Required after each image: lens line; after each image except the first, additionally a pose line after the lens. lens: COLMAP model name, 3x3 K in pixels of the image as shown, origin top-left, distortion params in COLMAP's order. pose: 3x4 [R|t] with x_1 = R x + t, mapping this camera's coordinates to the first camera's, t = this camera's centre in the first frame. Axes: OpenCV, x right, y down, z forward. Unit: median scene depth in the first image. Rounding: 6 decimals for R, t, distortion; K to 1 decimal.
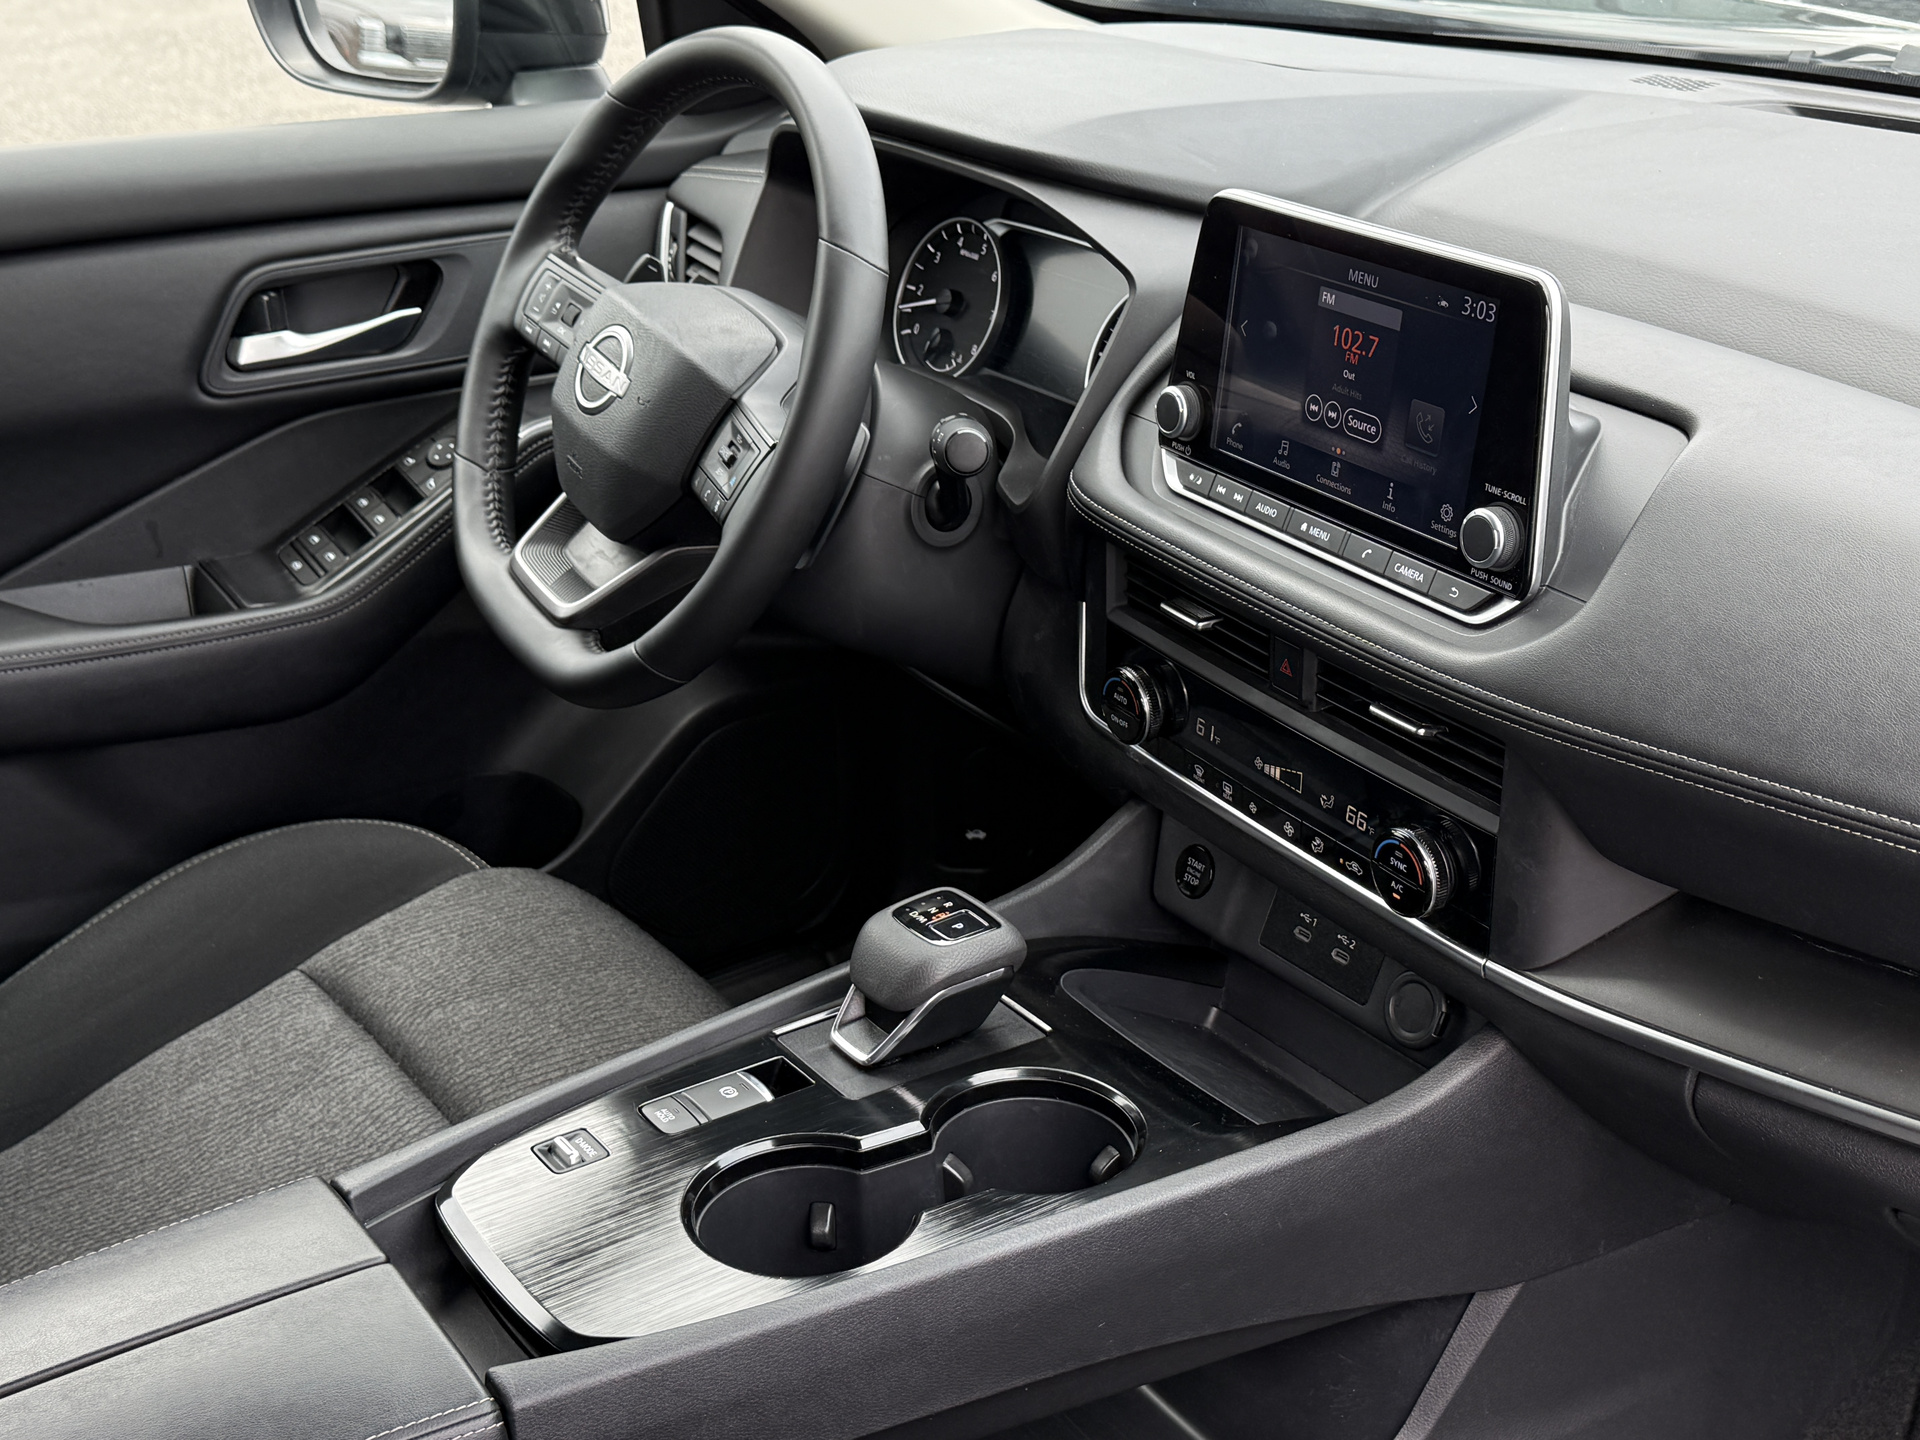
lens RADIAL K [[2353.0, 0, 960.0], [0, 2353.0, 720.0], [0, 0, 1]] dist [0.137740, 0.005787]
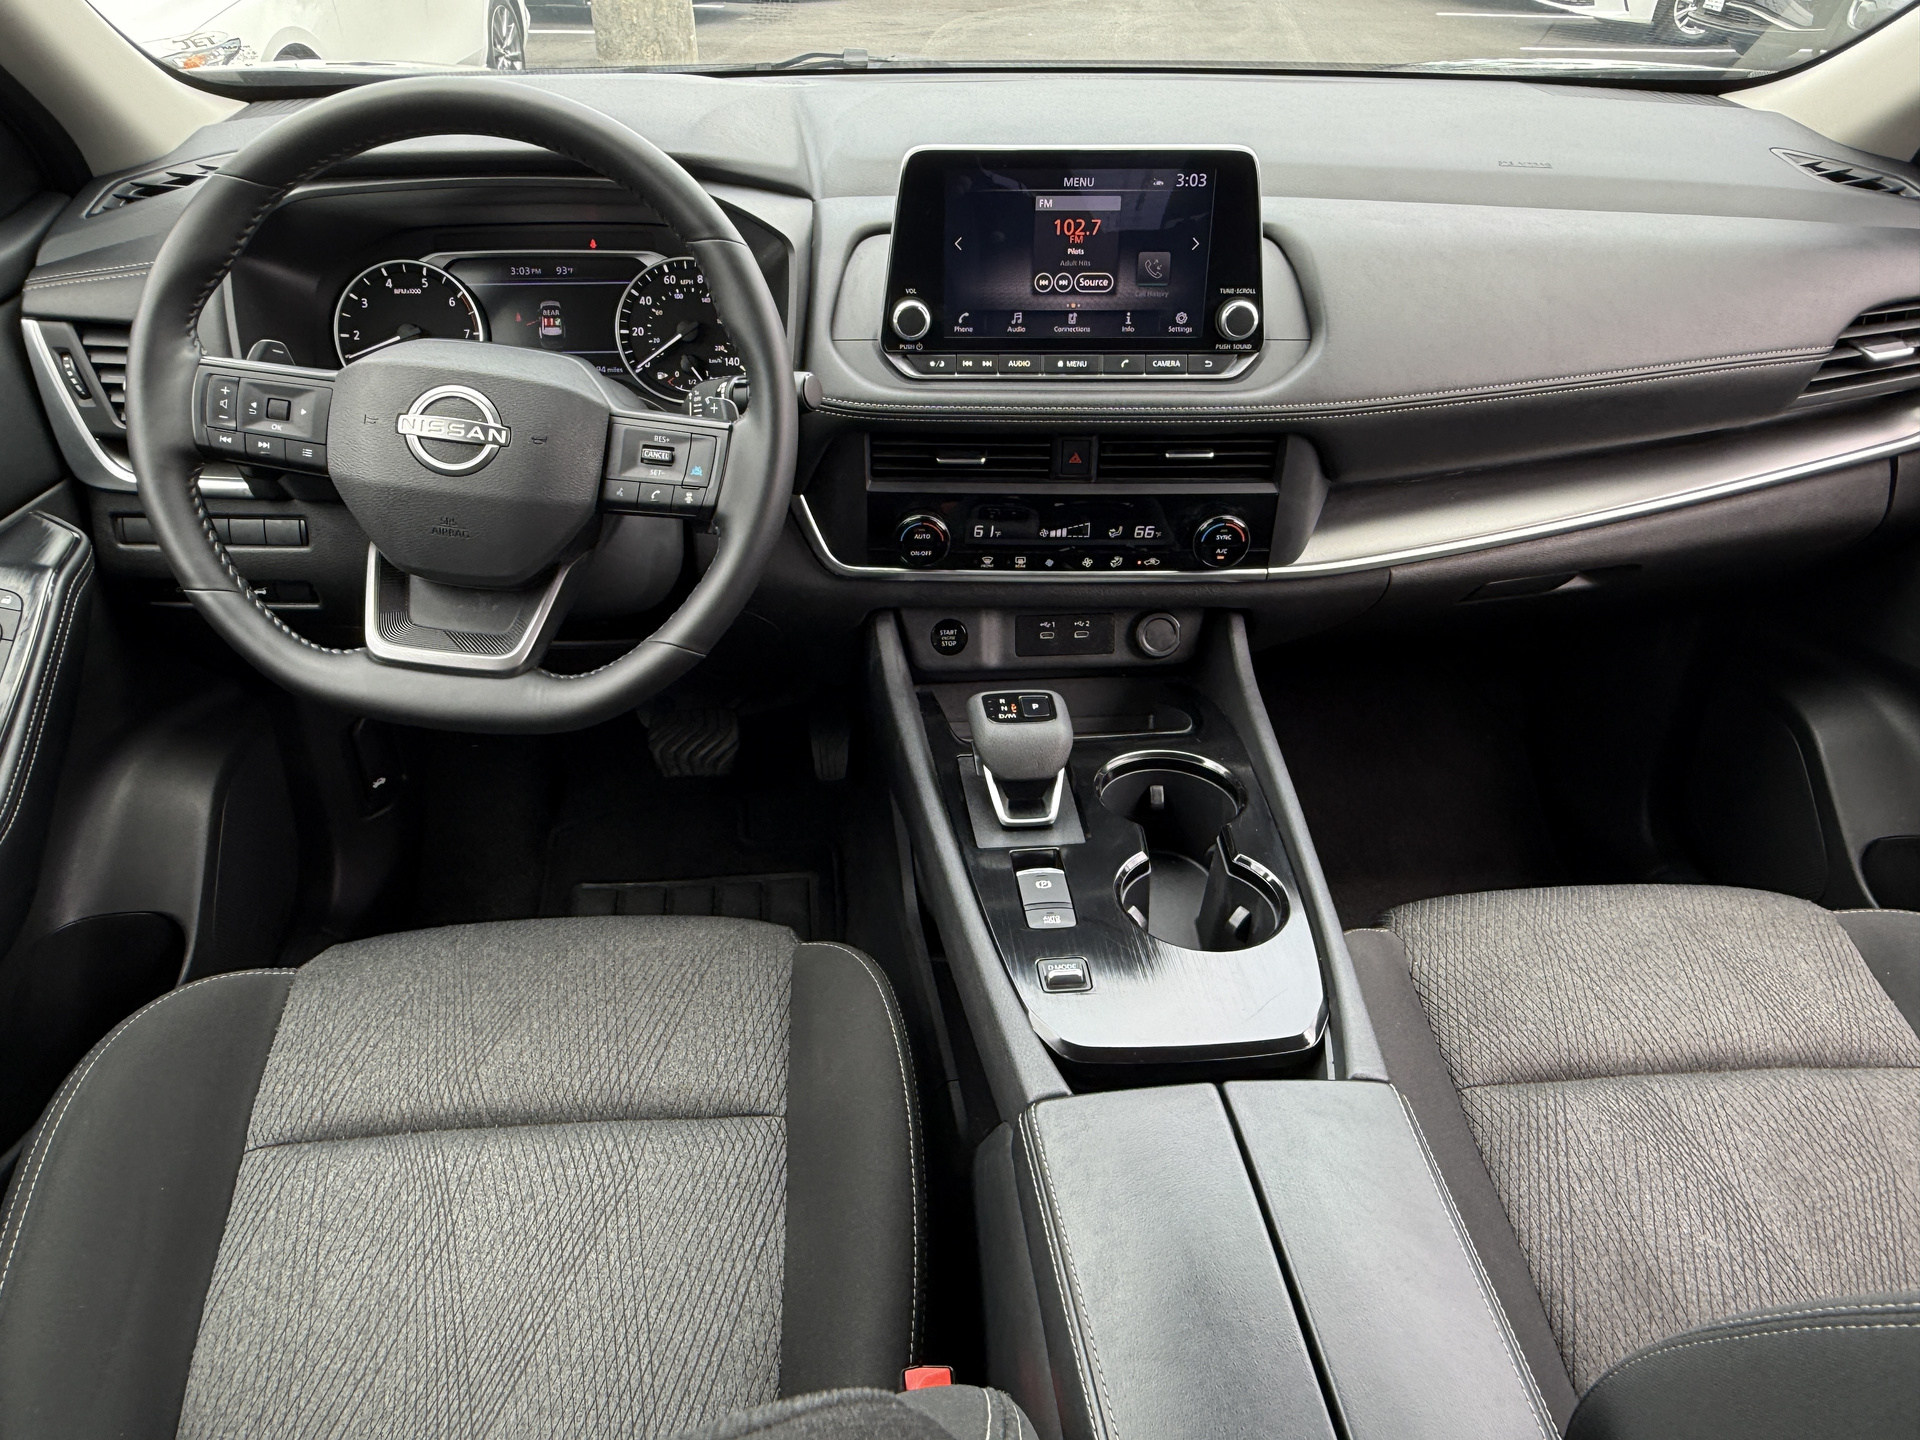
lens RADIAL K [[1326.0, 0, 925.7], [0, 1326.0, 730.7], [0, 0, 1]] dist [-0.000184, -0.000358]
pose [[0.509769, -0.446786, 0.735199, -0.620557], [0.342143, 0.889371, 0.303244, -0.159882], [-0.789350, 0.096959, 0.606239, 0.587467]]
